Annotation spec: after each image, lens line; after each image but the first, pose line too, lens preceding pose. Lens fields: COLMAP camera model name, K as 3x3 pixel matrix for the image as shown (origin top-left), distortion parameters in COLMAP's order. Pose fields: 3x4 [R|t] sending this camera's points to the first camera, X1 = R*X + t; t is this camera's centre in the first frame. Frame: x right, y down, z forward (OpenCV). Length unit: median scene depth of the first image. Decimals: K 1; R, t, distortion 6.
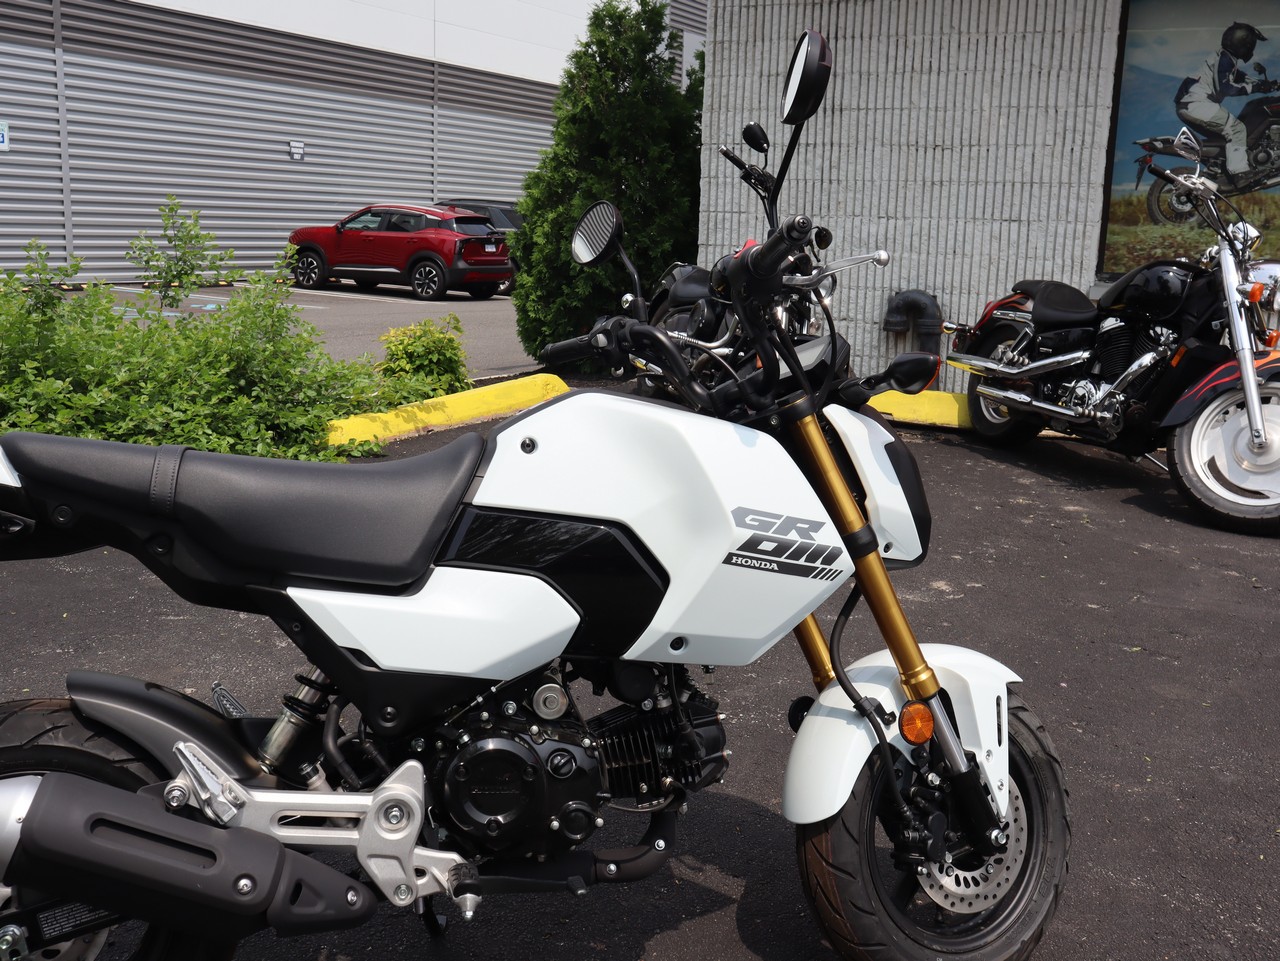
lens RADIAL K [[1239.1, 0, 637.5], [0, 1239.1, 486.7], [0, 0, 1]] dist [-0.043396, 0.000000]
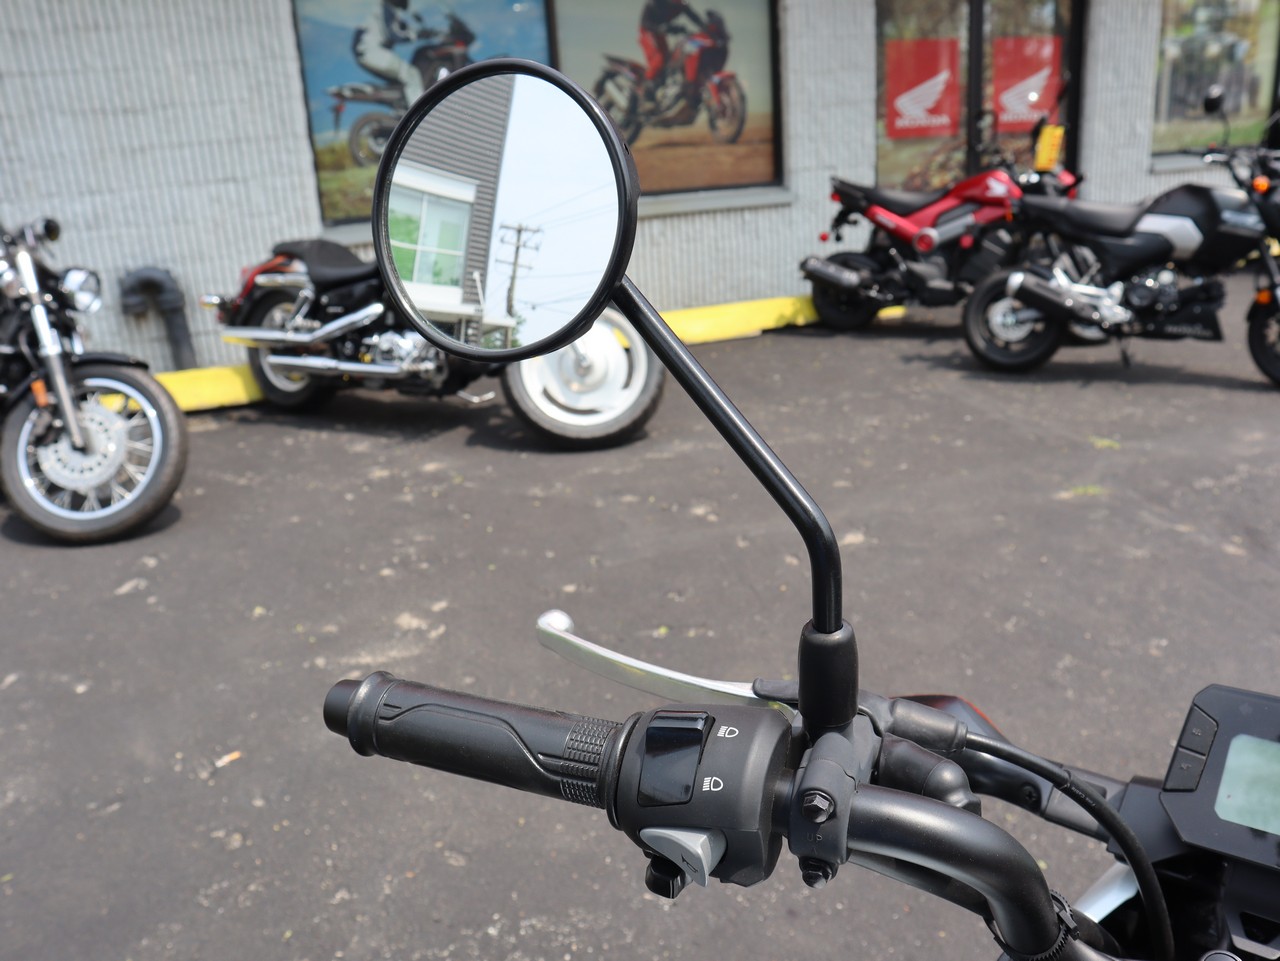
lens RADIAL K [[1013.7, 0, 628.7], [0, 1013.7, 445.4], [0, 0, 1]] dist [-0.056347, 0.029502]
pose [[0.717590, -0.275423, 0.639692, -0.144616], [0.232613, 0.960520, 0.152619, -0.232774], [-0.656472, 0.039283, 0.753327, 0.744943]]
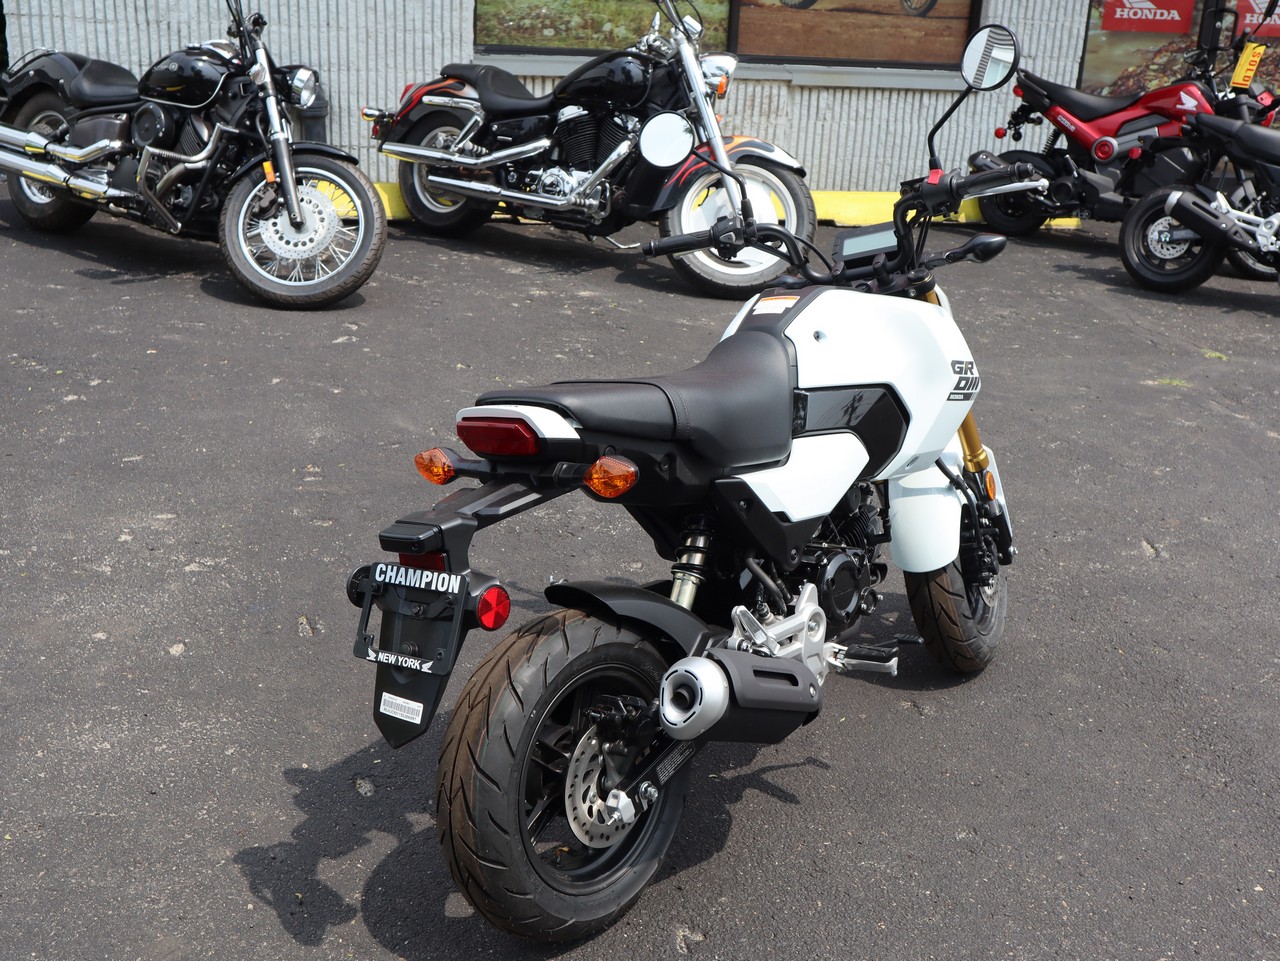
lens RADIAL K [[1429.3, 0, 631.8], [0, 1429.3, 472.9], [0, 0, 1]] dist [0.010331, 0.000000]
pose [[0.794941, -0.196107, 0.574118, -0.980484], [0.102700, 0.976157, 0.191234, -0.174363], [-0.597931, -0.093058, 0.796127, -0.095366]]
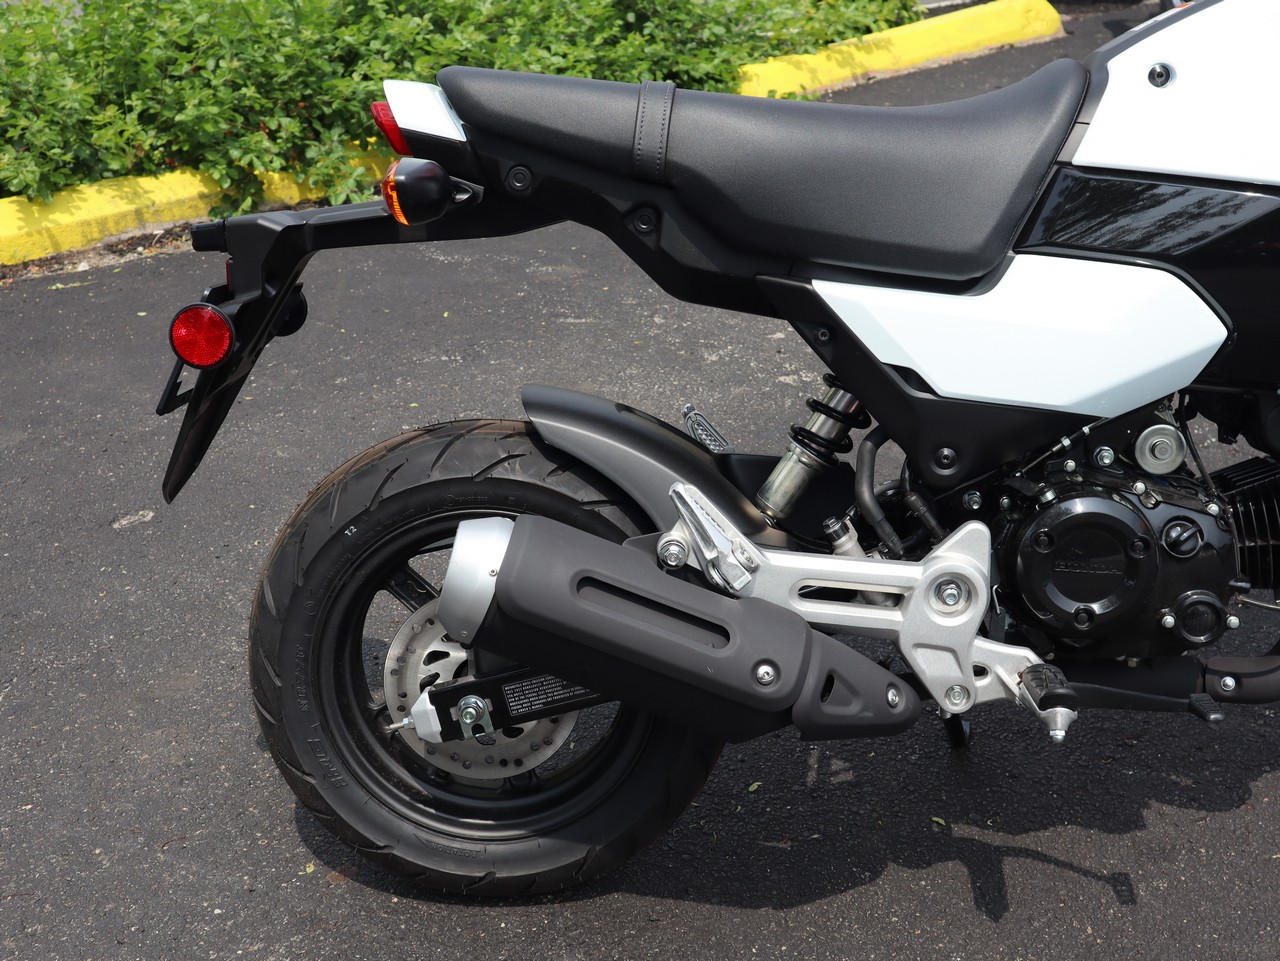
lens RADIAL K [[1580.7, 0, 645.2], [0, 1580.7, 476.0], [0, 0, 1]] dist [-0.002784, 0.000000]
pose [[0.961722, 0.051695, -0.269106, -0.097664], [0.002119, 0.980612, 0.195949, 0.009711], [0.274019, -0.189018, 0.942967, 0.058981]]
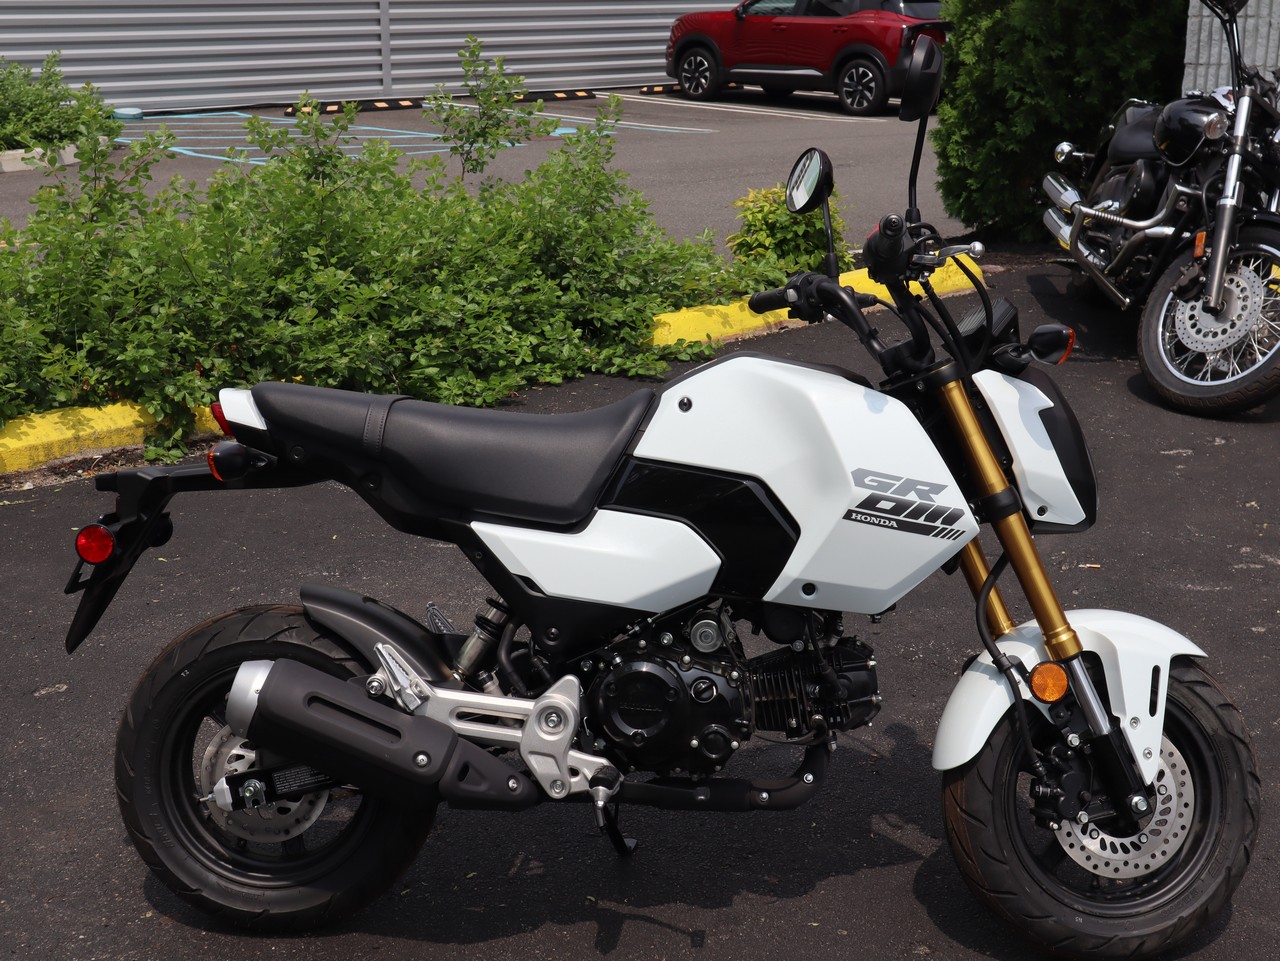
lens RADIAL K [[1829.2, 0, 638.6], [0, 1829.2, 486.3], [0, 0, 1]] dist [0.035291, 0.000000]
pose [[0.955394, 0.044329, -0.291988, 0.302769], [-0.026852, 0.997615, 0.063593, -0.053992], [0.294111, -0.052916, 0.954305, -0.497790]]
